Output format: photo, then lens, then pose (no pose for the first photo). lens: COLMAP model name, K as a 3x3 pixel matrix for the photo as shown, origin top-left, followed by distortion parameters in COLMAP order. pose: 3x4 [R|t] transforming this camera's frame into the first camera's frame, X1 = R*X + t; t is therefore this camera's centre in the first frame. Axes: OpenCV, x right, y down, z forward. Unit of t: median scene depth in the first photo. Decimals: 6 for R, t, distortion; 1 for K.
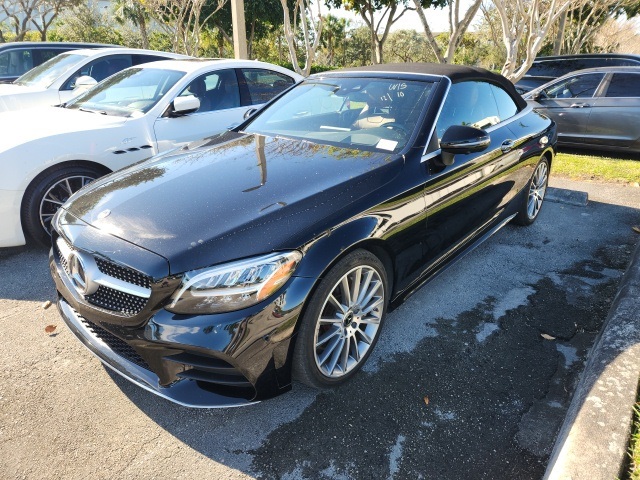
lens RADIAL K [[419.7, 0, 320.0], [0, 419.7, 240.0], [0, 0, 1]] dist [0.060414, -0.050594]
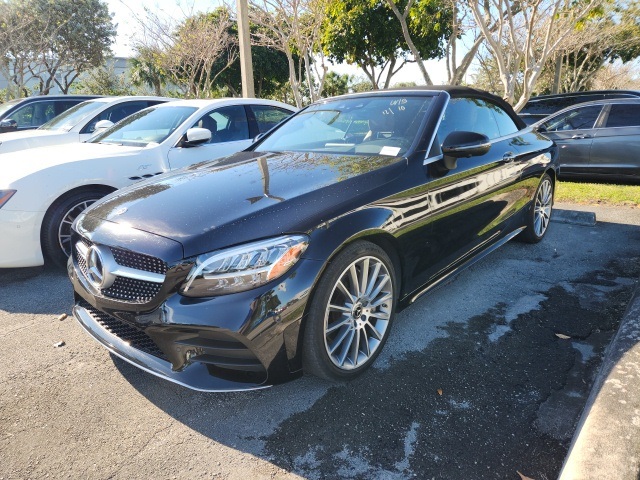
lens RADIAL K [[417.7, 0, 315.0], [0, 417.7, 248.3], [0, 0, 1]] dist [0.070129, -0.057264]
pose [[0.999274, -0.023872, -0.029686, -0.001004], [0.020849, 0.994938, -0.098299, 0.102034], [0.031883, 0.097609, 0.994714, -0.011903]]
